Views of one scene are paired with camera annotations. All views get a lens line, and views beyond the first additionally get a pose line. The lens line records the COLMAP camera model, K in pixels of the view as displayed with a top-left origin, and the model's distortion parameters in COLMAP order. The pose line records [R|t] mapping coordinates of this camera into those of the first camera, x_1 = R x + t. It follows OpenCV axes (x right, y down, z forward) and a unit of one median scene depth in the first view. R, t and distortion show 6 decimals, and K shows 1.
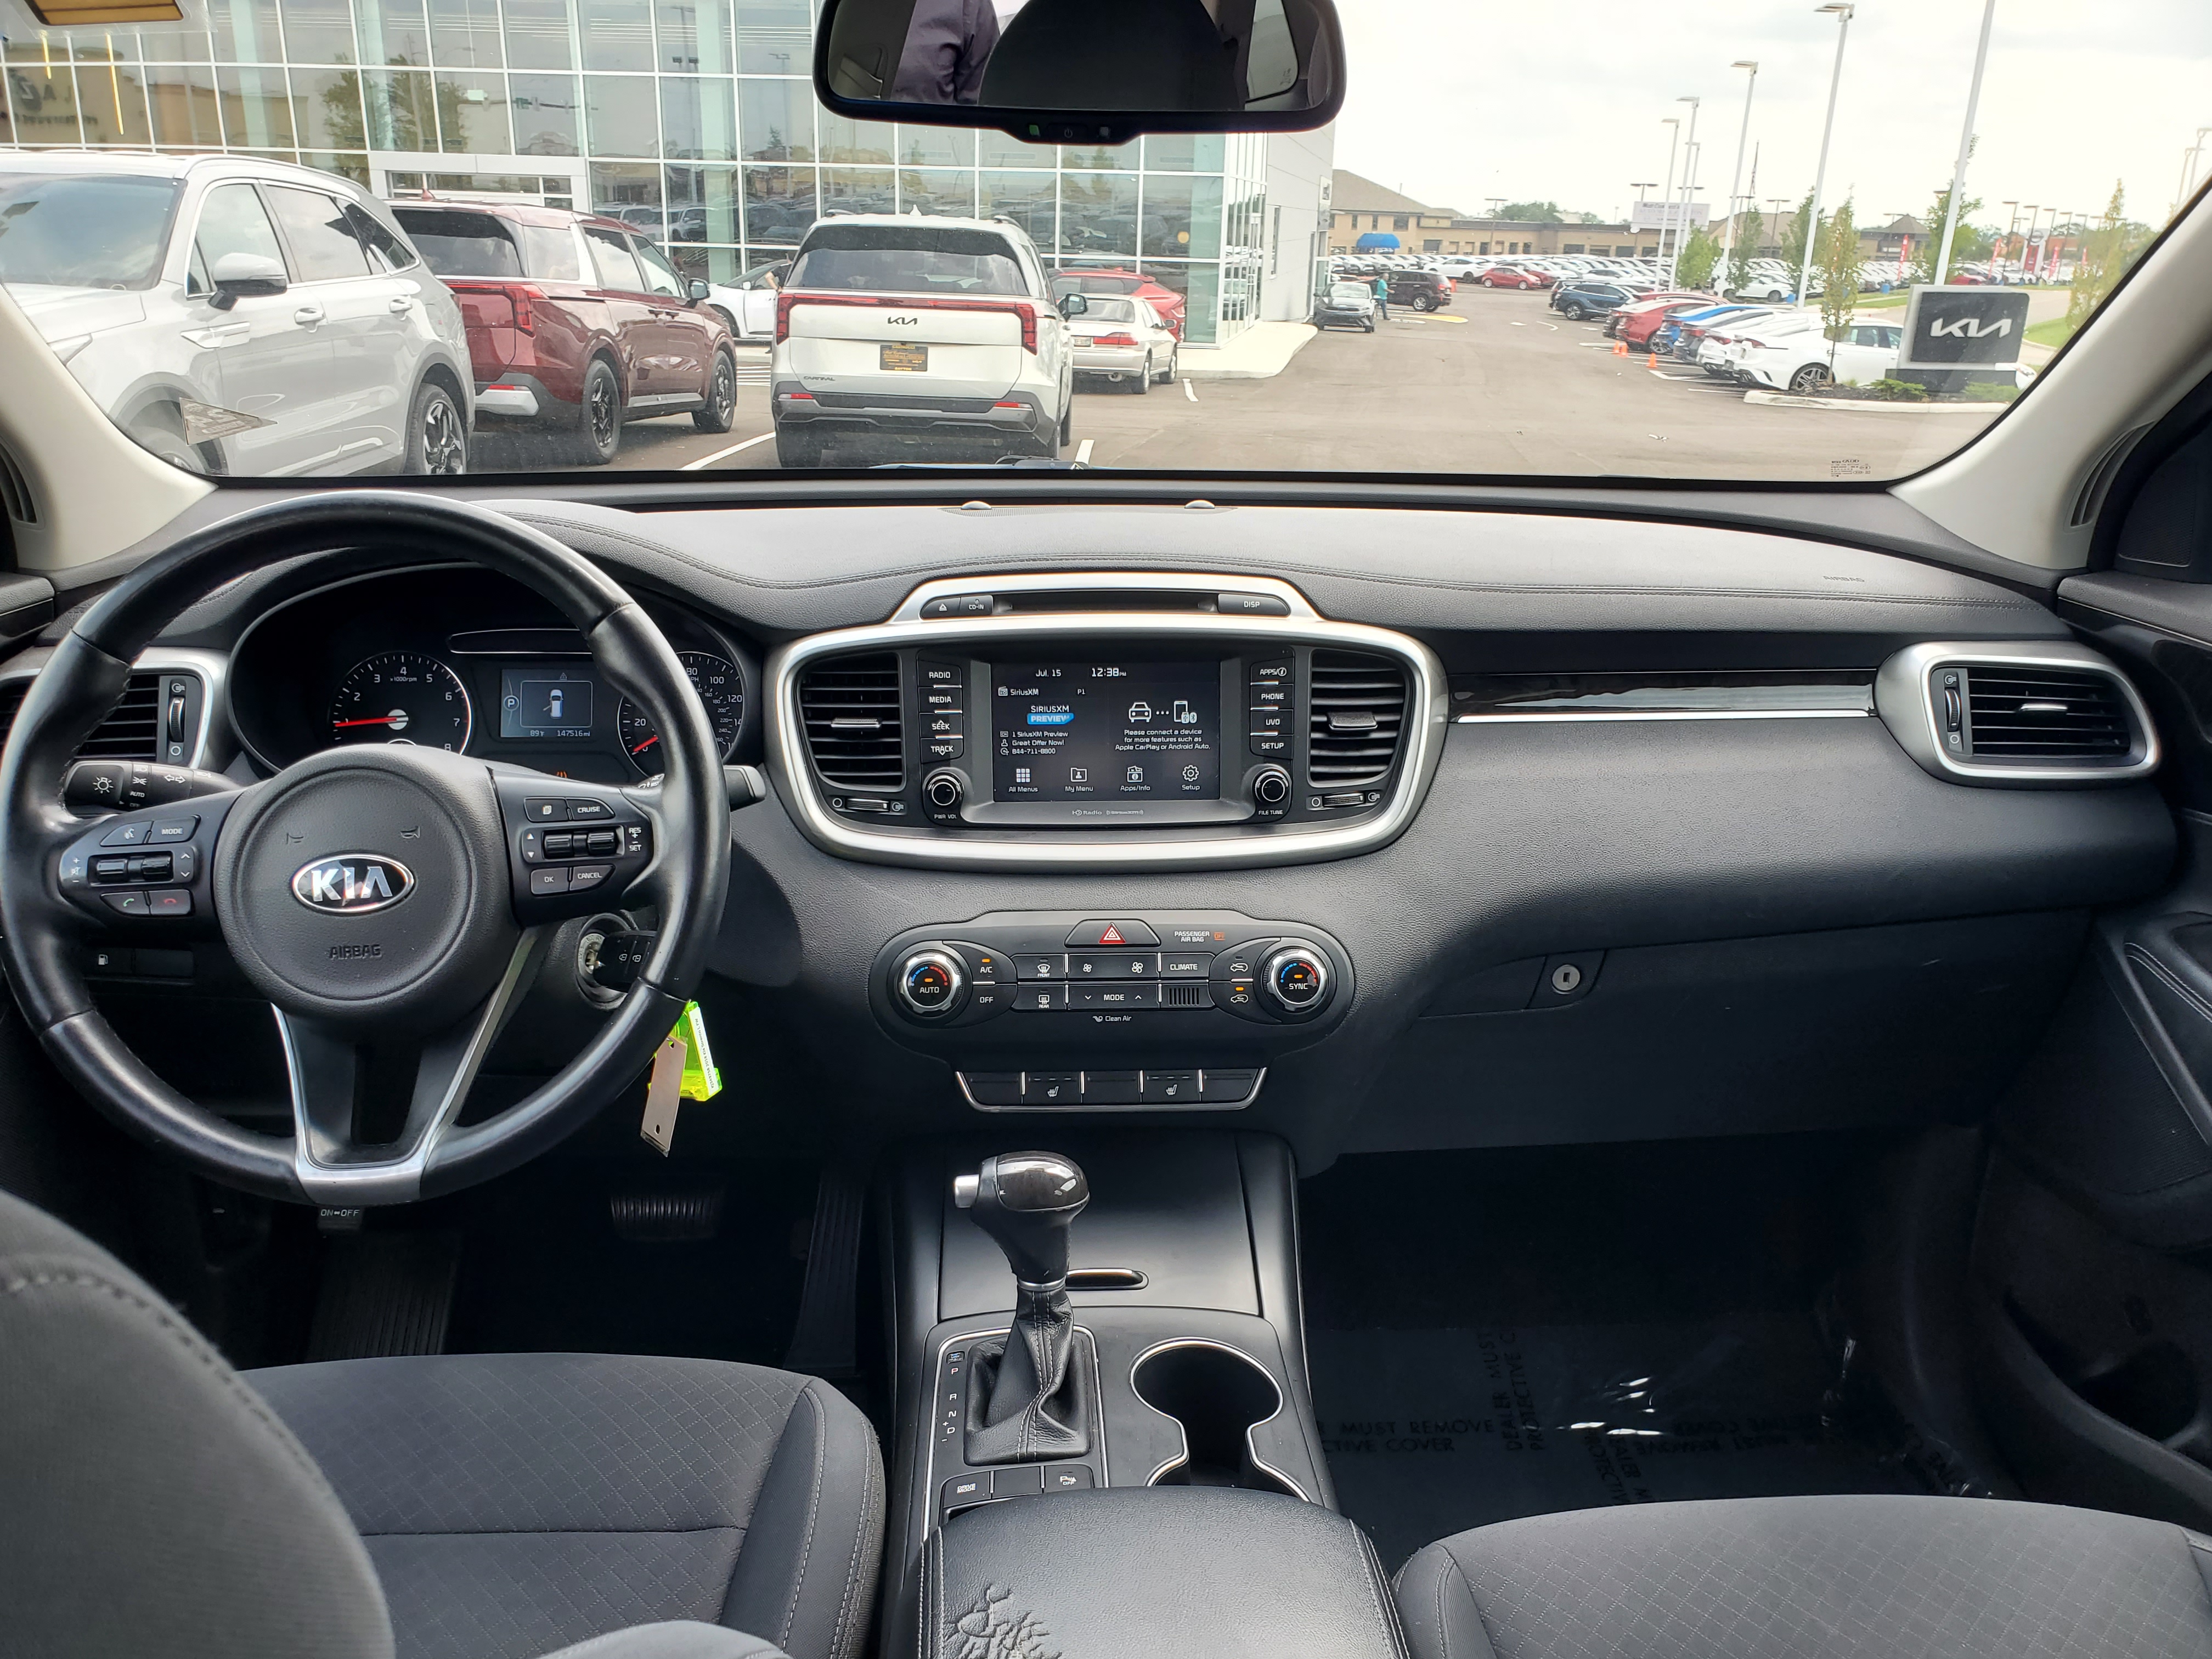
lens RADIAL K [[1754.8, 0, 1105.7], [0, 1754.8, 866.0], [0, 0, 1]] dist [0.039555, -0.044892]
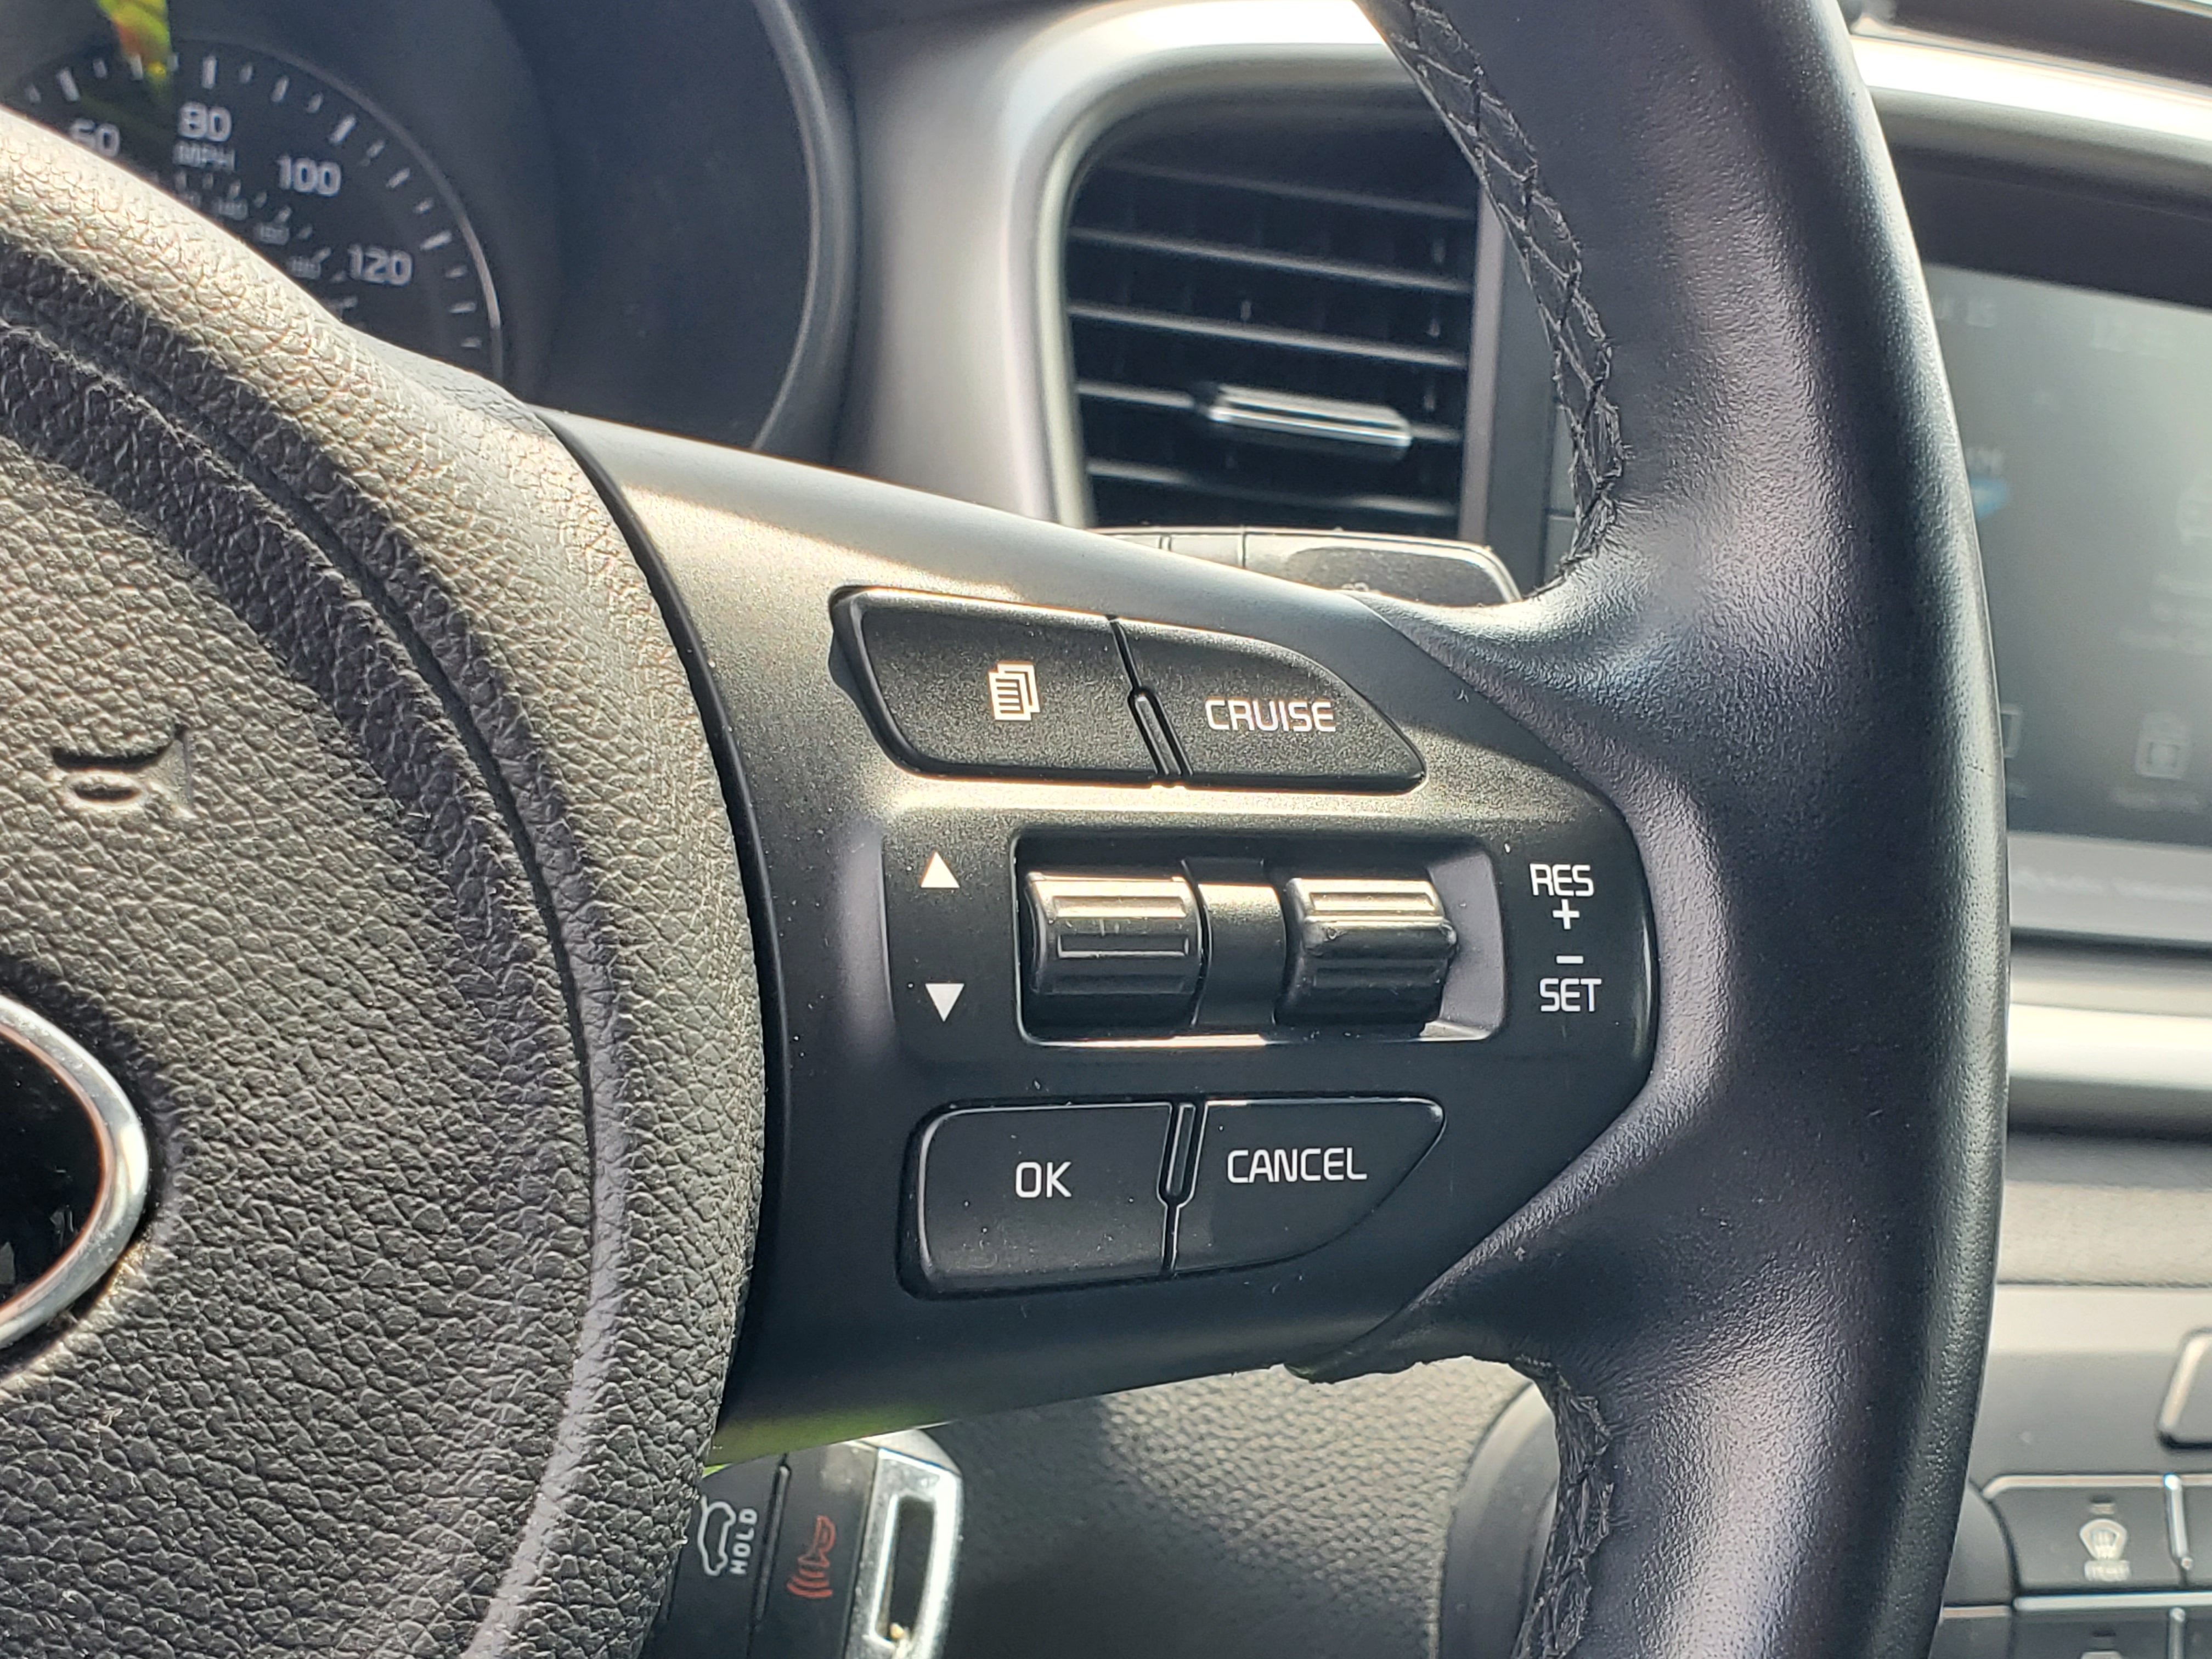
lens RADIAL K [[3432.9, 0, 1103.8], [0, 3432.9, 842.3], [0, 0, 1]] dist [0.148501, 0.000000]
pose [[0.913807, 0.078293, 0.398531, -0.333318], [-0.069170, 0.996909, -0.037245, -0.007438], [-0.400215, 0.006468, 0.916398, 0.587466]]
